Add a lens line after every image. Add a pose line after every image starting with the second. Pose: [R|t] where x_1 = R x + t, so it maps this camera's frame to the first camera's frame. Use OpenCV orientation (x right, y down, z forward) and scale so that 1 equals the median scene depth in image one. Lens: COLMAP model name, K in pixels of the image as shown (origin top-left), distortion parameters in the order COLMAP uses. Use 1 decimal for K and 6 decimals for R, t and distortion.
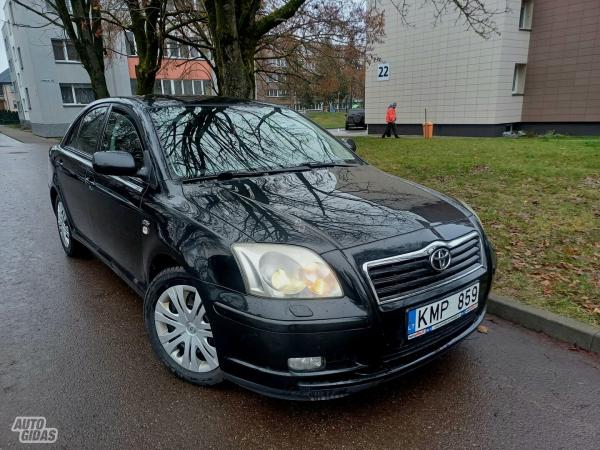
lens RADIAL K [[423.5, 0, 300.3], [0, 423.5, 225.2], [0, 0, 1]] dist [0.004002, -0.013295]
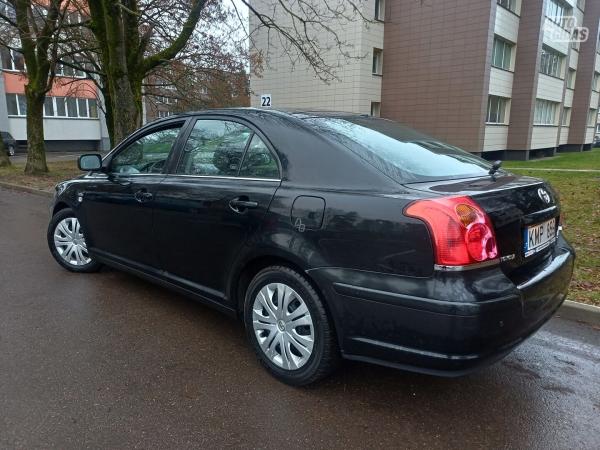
lens RADIAL K [[423.5, 0, 299.6], [0, 423.5, 225.5], [0, 0, 1]] dist [0.004002, -0.013295]
pose [[0.970445, -0.011271, 0.241057, 0.023051], [0.024347, 0.998385, -0.051336, 0.049853], [-0.240089, 0.055688, 0.969152, -0.182299]]
